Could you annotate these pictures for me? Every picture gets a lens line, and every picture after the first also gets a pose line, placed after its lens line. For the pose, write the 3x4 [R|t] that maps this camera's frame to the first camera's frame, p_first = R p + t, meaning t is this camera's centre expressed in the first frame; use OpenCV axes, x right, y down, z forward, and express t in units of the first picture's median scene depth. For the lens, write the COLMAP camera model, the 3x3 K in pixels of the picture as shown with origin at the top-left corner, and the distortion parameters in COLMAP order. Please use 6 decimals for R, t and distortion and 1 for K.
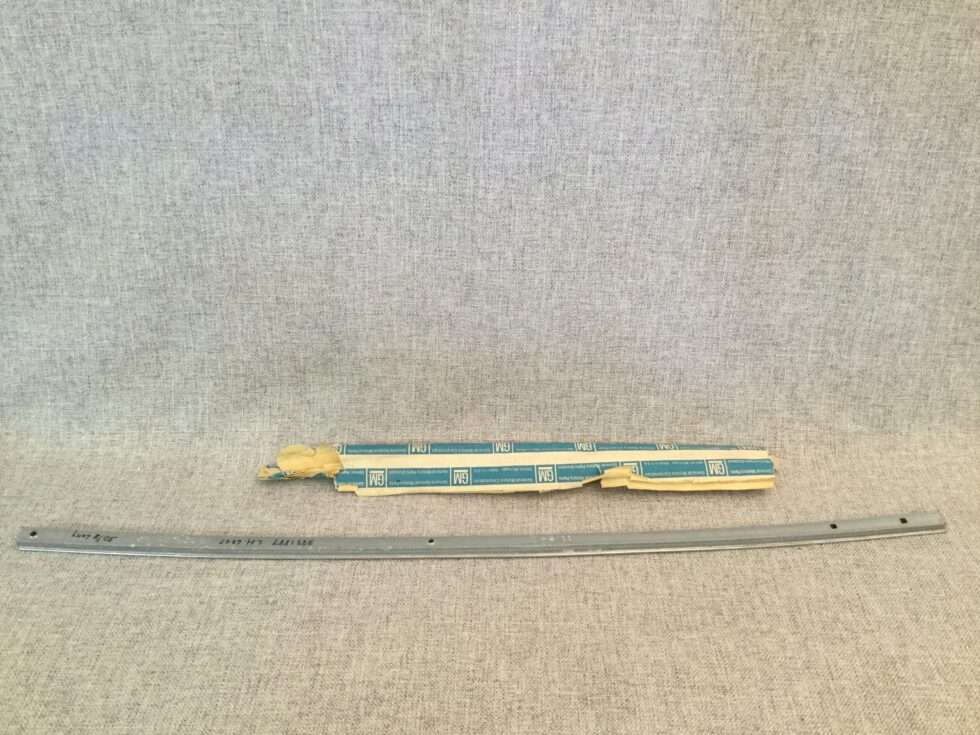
lens RADIAL K [[894.4, 0, 490.0], [0, 894.4, 367.5], [0, 0, 1]] dist [0.062705, -0.117808]
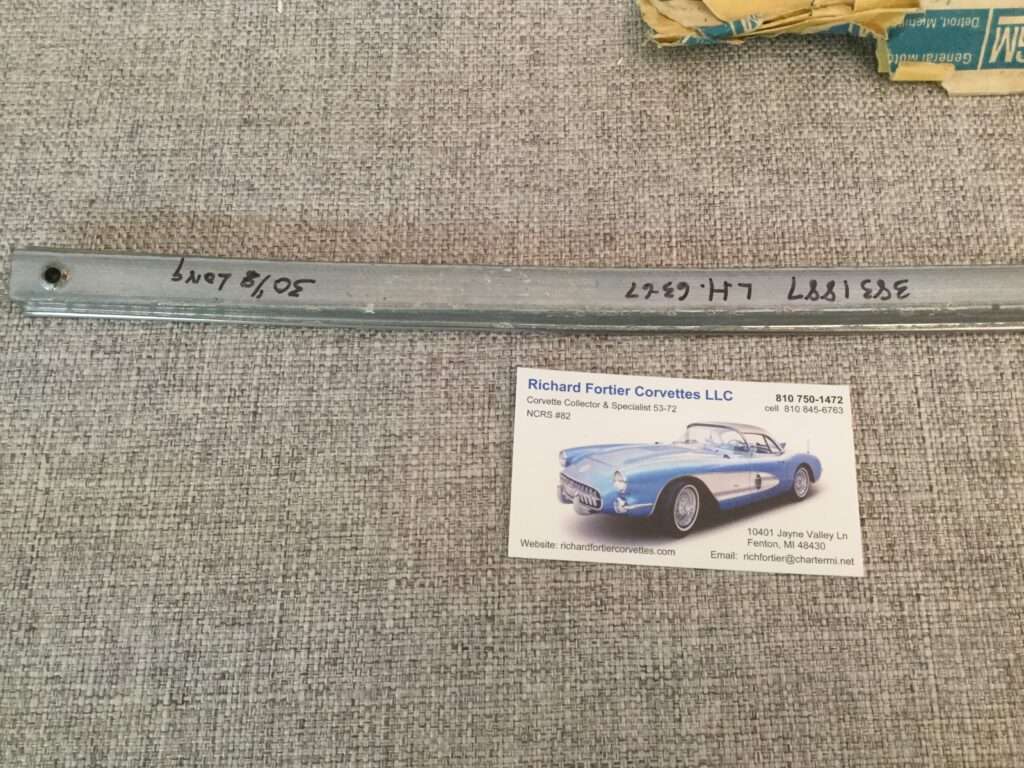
lens RADIAL K [[934.6, 0, 512.0], [0, 934.6, 384.0], [0, 0, 1]] dist [0.062705, -0.117808]
pose [[0.999788, -0.019844, 0.005461, -0.331623], [0.012390, 0.792140, 0.610214, 0.009834], [-0.016435, -0.610017, 0.792218, 0.679667]]
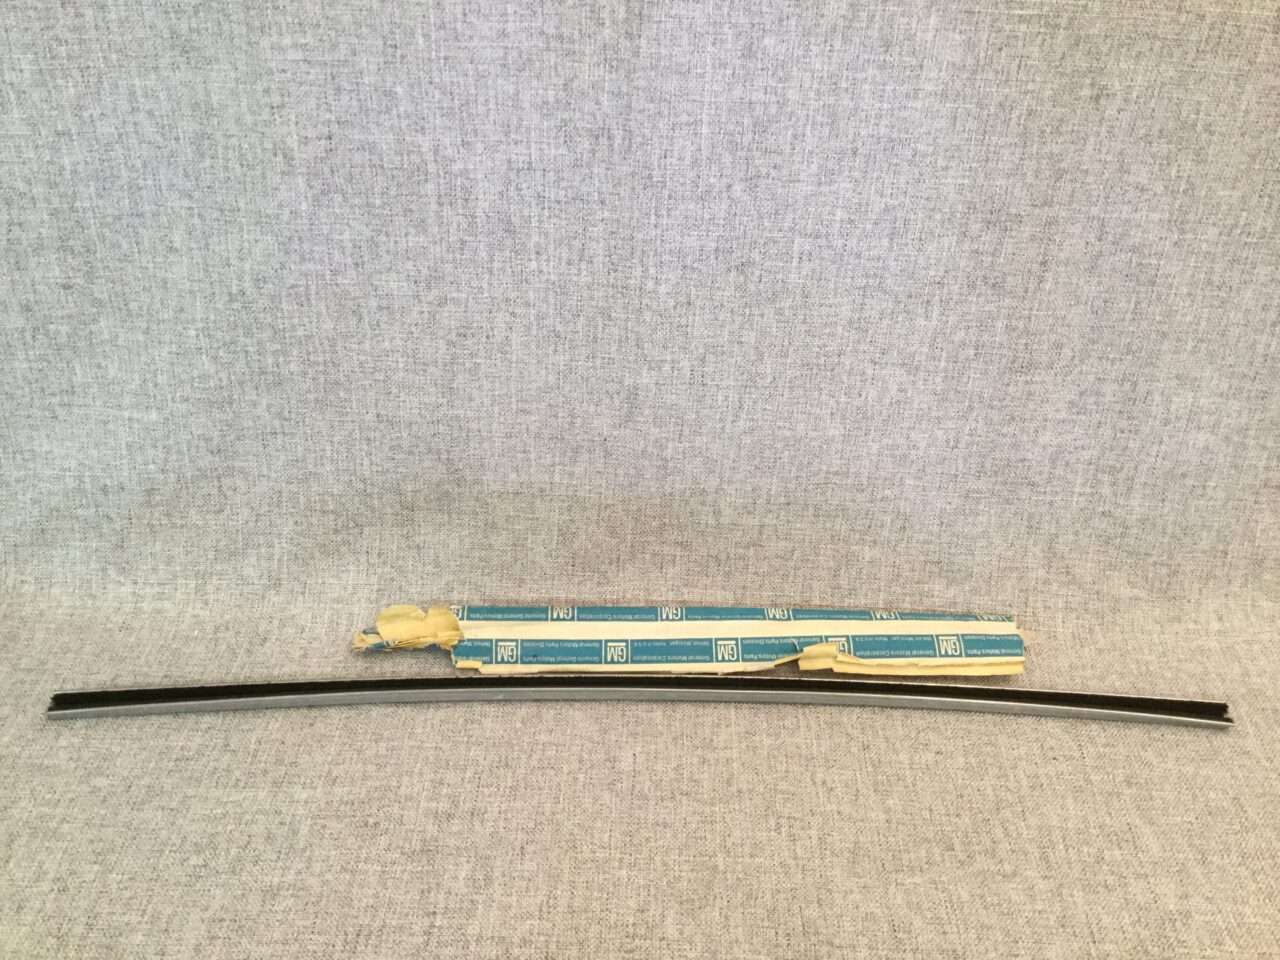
lens RADIAL K [[1168.3, 0, 640.0], [0, 1168.3, 480.0], [0, 0, 1]] dist [0.062705, -0.117808]
pose [[0.999837, 0.017364, 0.004920, -0.020755], [-0.017634, 0.997946, 0.061584, -0.091665], [-0.003841, -0.061660, 0.998090, 0.007728]]
